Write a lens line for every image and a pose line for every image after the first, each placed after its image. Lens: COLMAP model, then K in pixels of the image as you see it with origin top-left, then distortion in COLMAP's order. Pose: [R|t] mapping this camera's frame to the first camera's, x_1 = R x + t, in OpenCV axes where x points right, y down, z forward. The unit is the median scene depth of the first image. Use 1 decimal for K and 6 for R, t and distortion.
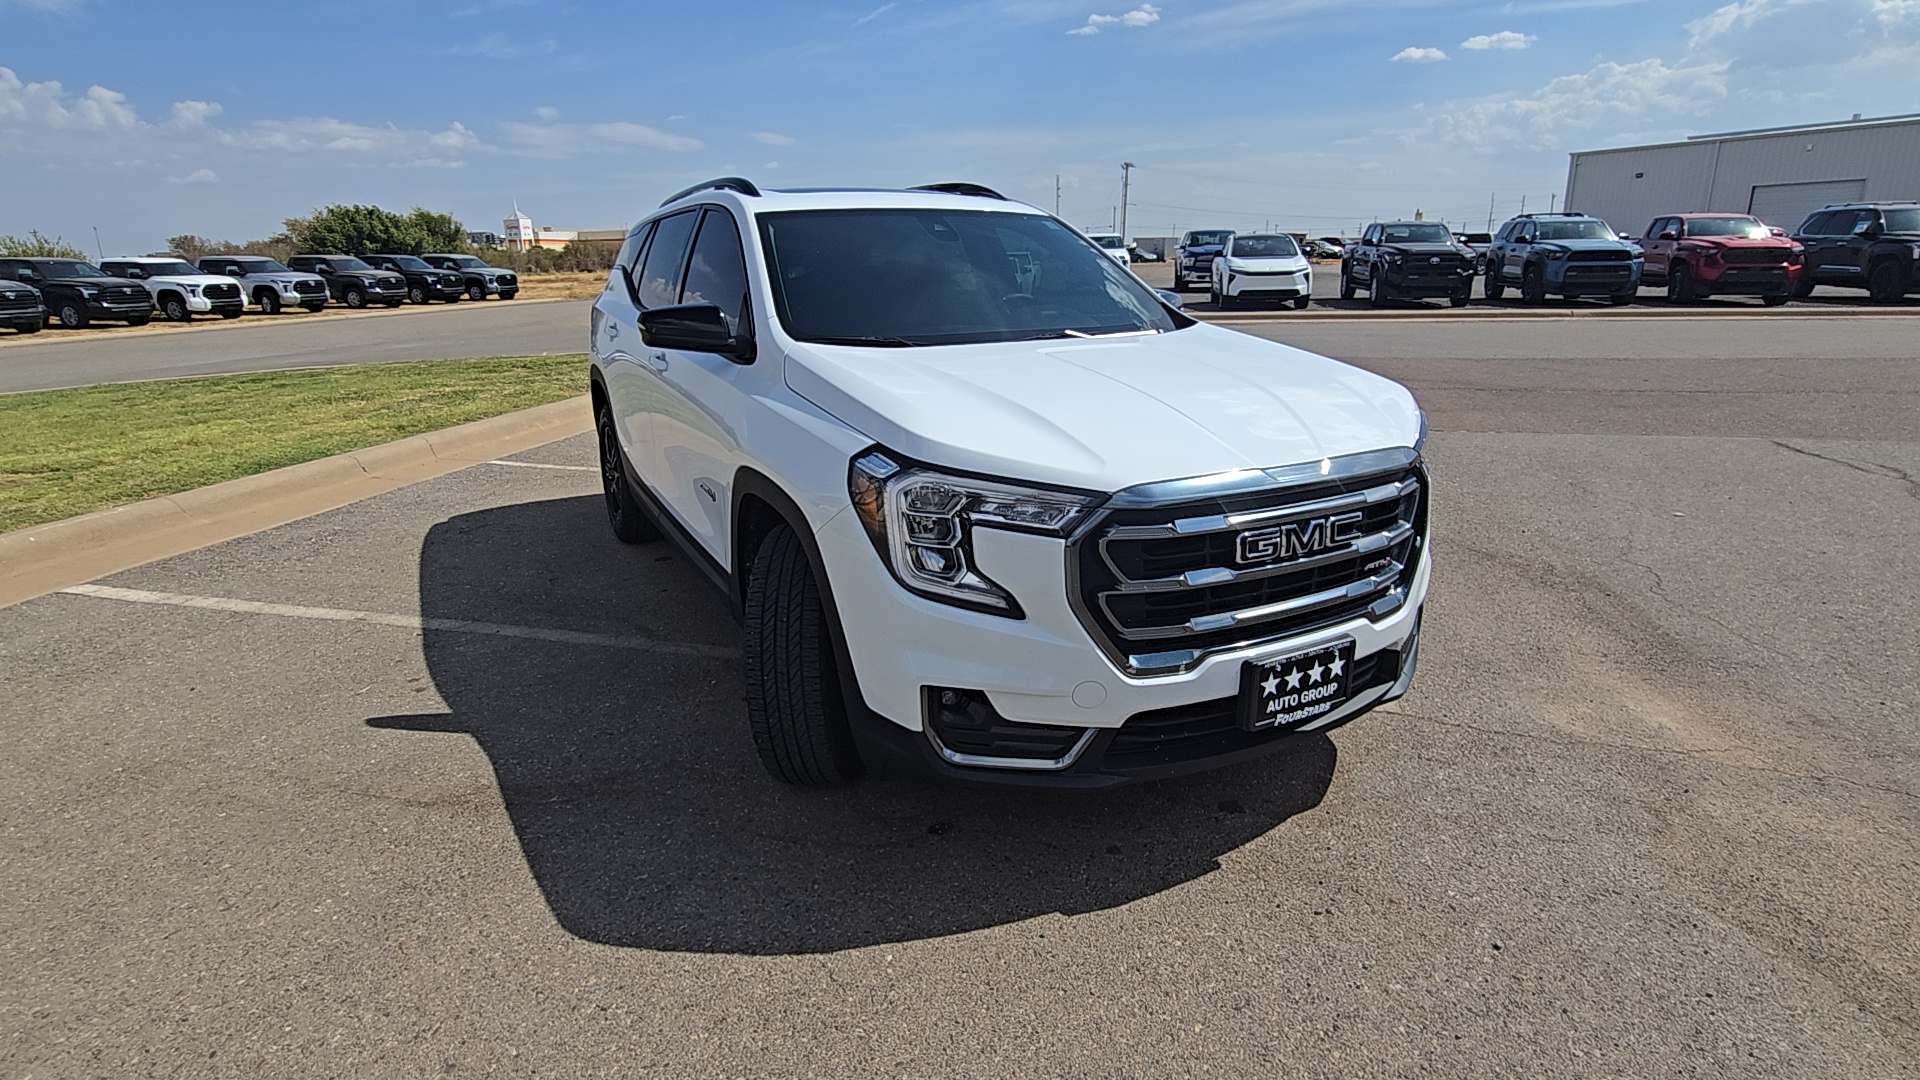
lens RADIAL K [[976.0, 0, 950.5], [0, 976.0, 542.8], [0, 0, 1]] dist [-0.001836, 0.000949]
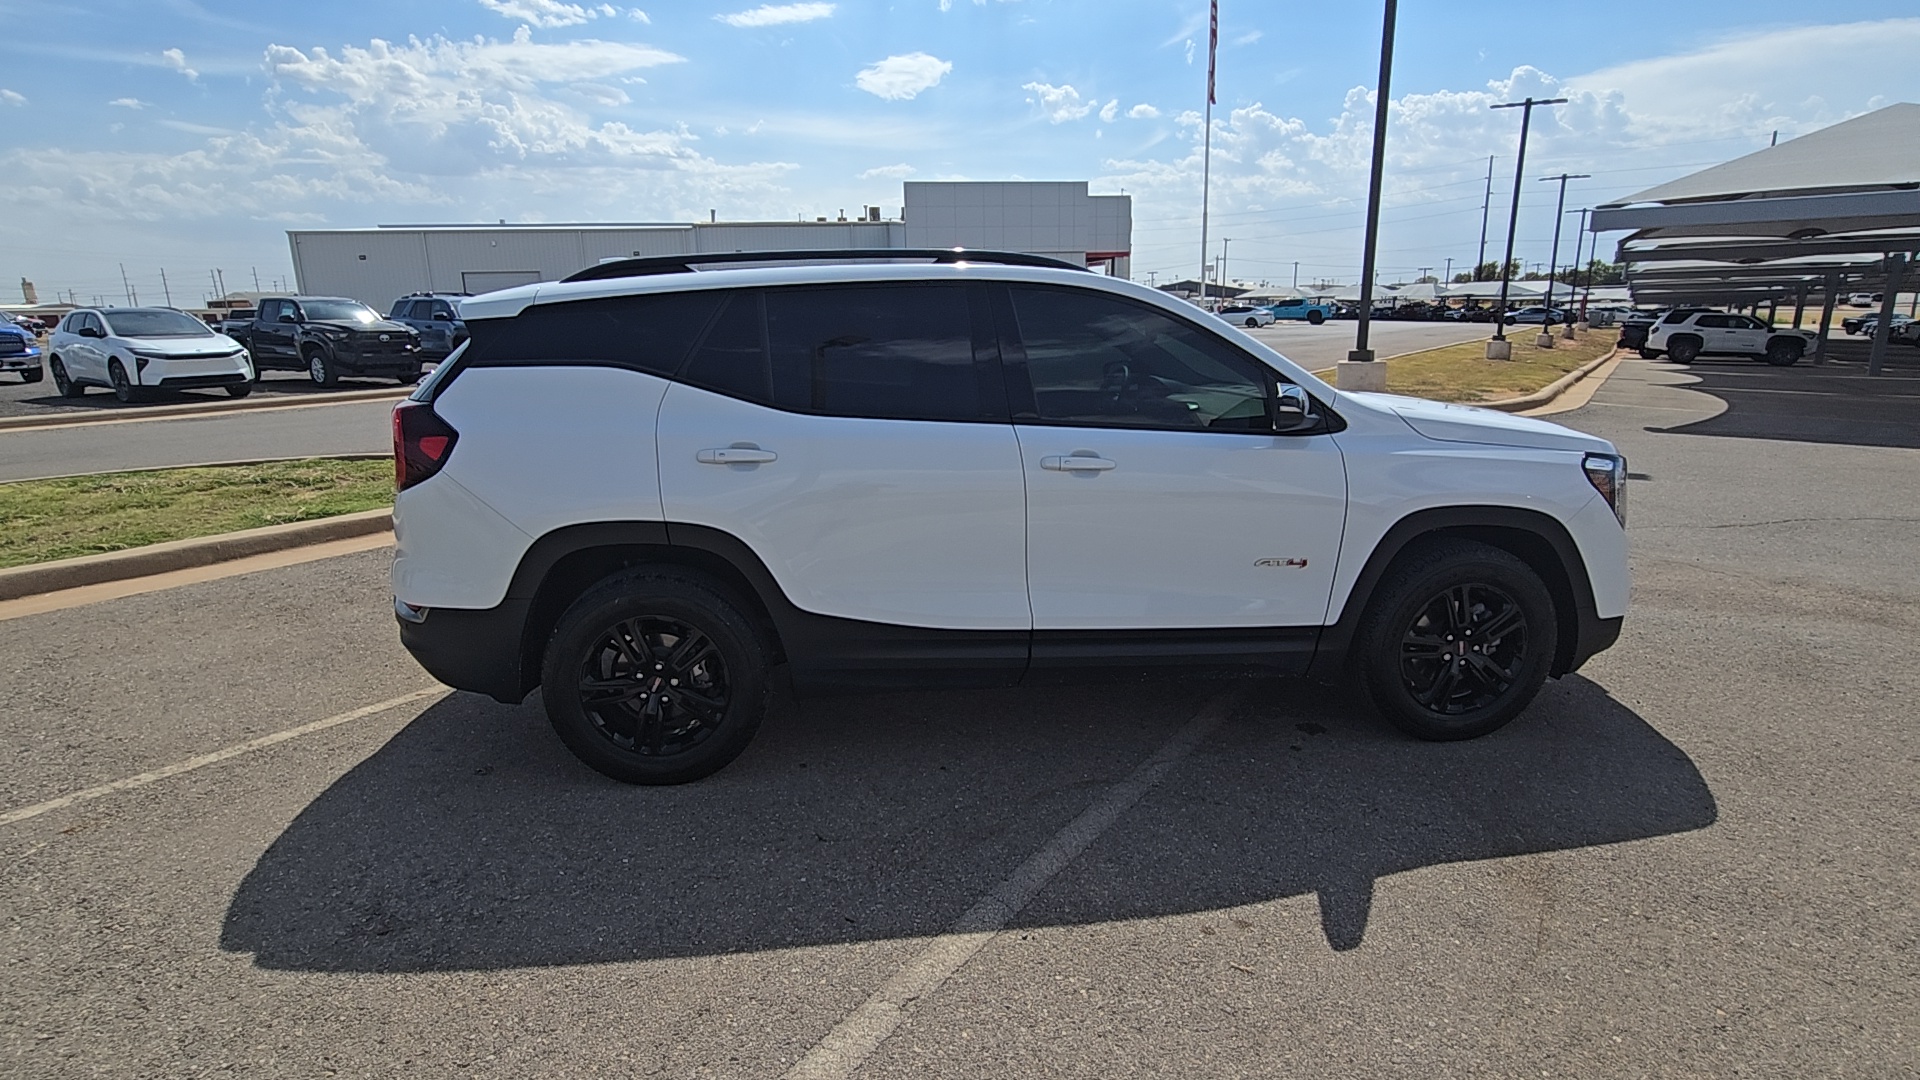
lens RADIAL K [[971.8, 0, 952.0], [0, 971.8, 543.3], [0, 0, 1]] dist [-0.000933, 0.001340]
pose [[0.376781, -0.204623, 0.903419, -0.198318], [0.268640, 0.957519, 0.104837, -0.041724], [-0.886492, 0.203193, 0.415745, 0.134206]]
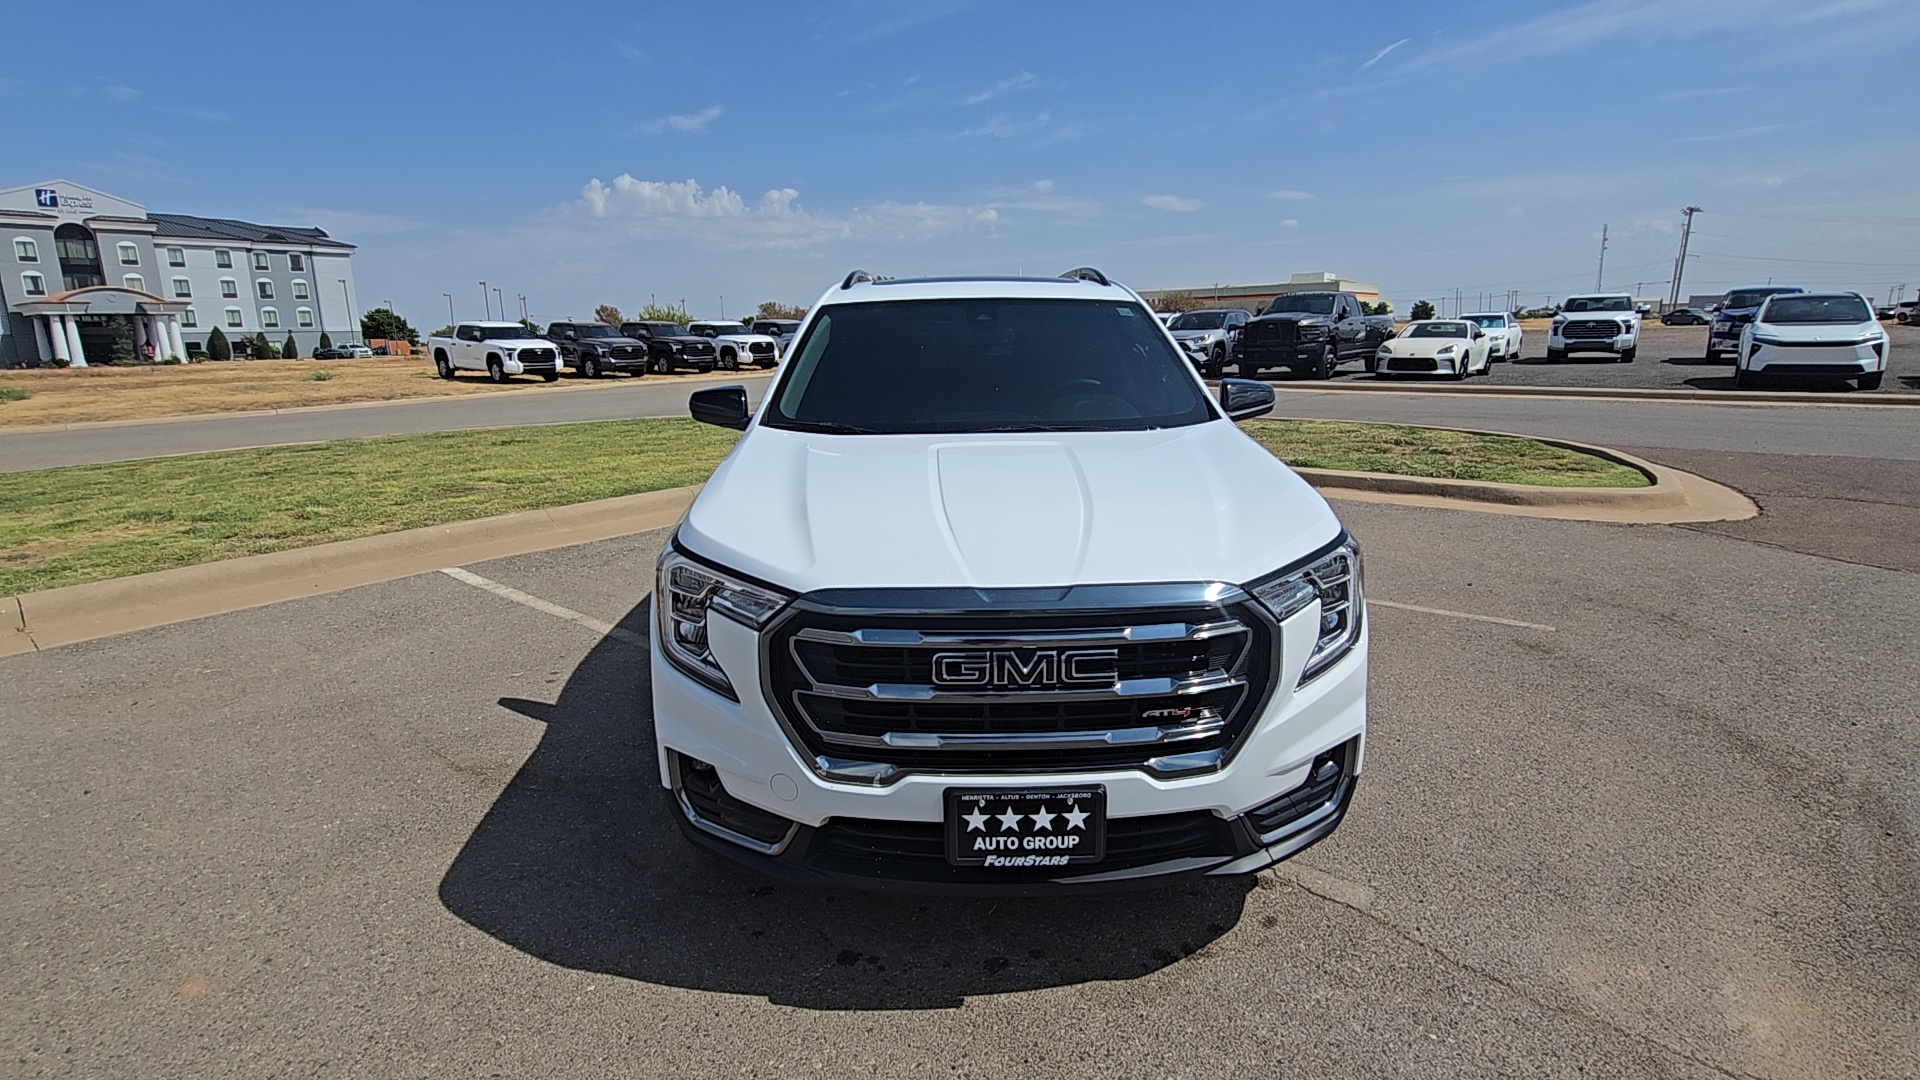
lens RADIAL K [[971.8, 0, 952.0], [0, 971.8, 543.3], [0, 0, 1]] dist [-0.000933, 0.001340]
pose [[0.890090, 0.102067, -0.444210, 0.072901], [-0.127193, 0.991509, -0.027042, -0.009225], [0.437678, 0.080570, 0.895514, 0.014855]]
